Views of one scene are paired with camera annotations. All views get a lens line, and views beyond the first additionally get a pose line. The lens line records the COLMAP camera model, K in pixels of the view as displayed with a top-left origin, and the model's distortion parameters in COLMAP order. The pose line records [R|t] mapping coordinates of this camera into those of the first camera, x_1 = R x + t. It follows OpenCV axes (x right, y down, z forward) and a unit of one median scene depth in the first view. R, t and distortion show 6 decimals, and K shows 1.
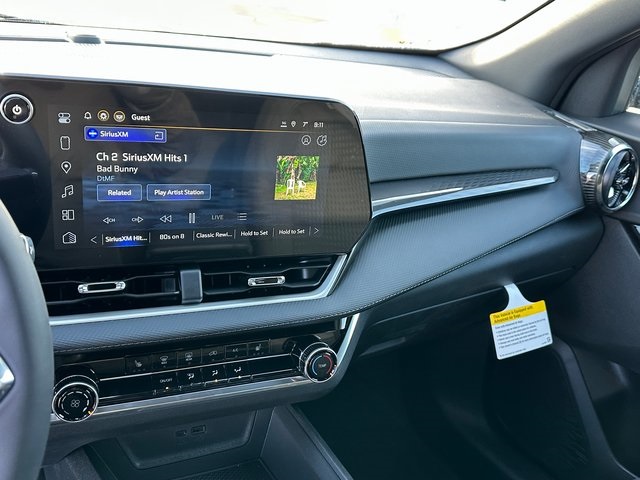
lens RADIAL K [[597.2, 0, 323.4], [0, 597.2, 240.2], [0, 0, 1]] dist [0.174102, -0.376241]
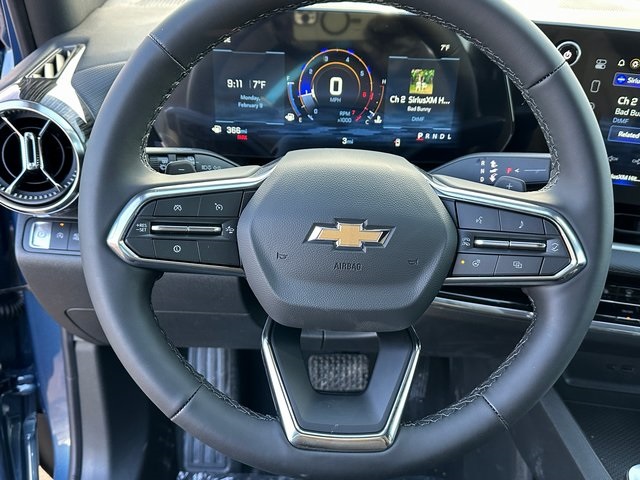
lens RADIAL K [[589.4, 0, 319.5], [0, 589.4, 238.7], [0, 0, 1]] dist [0.184939, -0.400017]
pose [[0.829364, 0.195112, -0.523532, -0.174118], [-0.158351, 0.980705, 0.114637, 0.064159], [0.535798, -0.012173, 0.844258, -0.205364]]
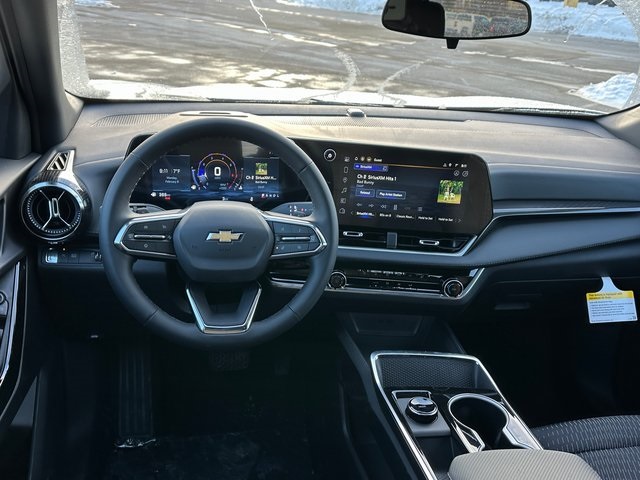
lens RADIAL K [[589.4, 0, 319.5], [0, 589.4, 238.7], [0, 0, 1]] dist [0.184939, -0.400017]
pose [[0.917607, 0.095552, -0.385834, 0.332964], [-0.115868, 0.992821, -0.029691, 0.157849], [0.380227, 0.071951, 0.922090, -0.962957]]
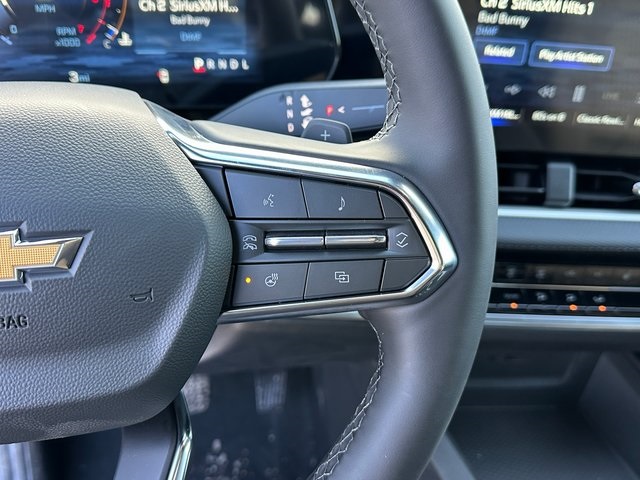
lens RADIAL K [[606.0, 0, 319.9], [0, 606.0, 233.3], [0, 0, 1]] dist [0.098239, -0.266681]
pose [[0.932406, 0.135974, -0.334859, -0.230412], [-0.093974, 0.985871, 0.138661, 0.057007], [0.348982, -0.097820, 0.932010, 0.152396]]
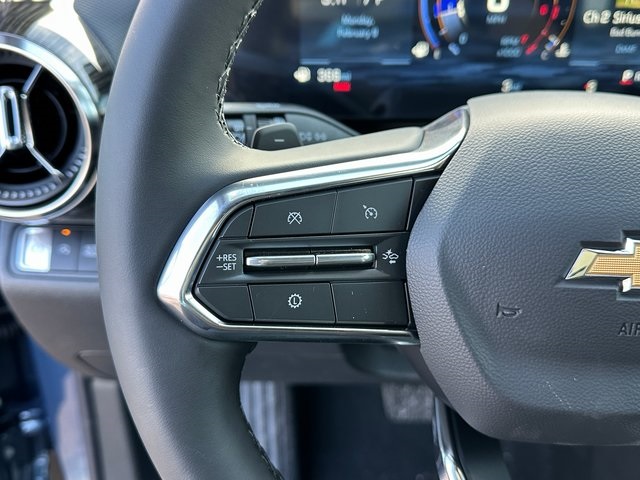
lens RADIAL K [[606.0, 0, 319.9], [0, 606.0, 233.3], [0, 0, 1]] dist [0.098239, -0.266681]
pose [[0.825924, 0.193160, -0.529659, -0.484243], [-0.130771, 0.979490, 0.153291, 0.088014], [0.548405, -0.057342, 0.834244, 0.010289]]
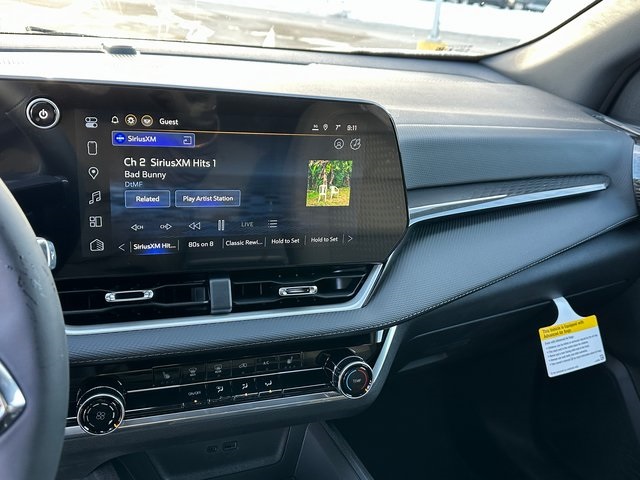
lens RADIAL K [[589.4, 0, 319.5], [0, 589.4, 238.7], [0, 0, 1]] dist [0.184939, -0.400017]
pose [[0.997113, -0.002030, -0.075905, 0.011688], [-0.000073, 0.999616, -0.027695, 0.011113], [0.075932, 0.027621, 0.996730, 0.056528]]
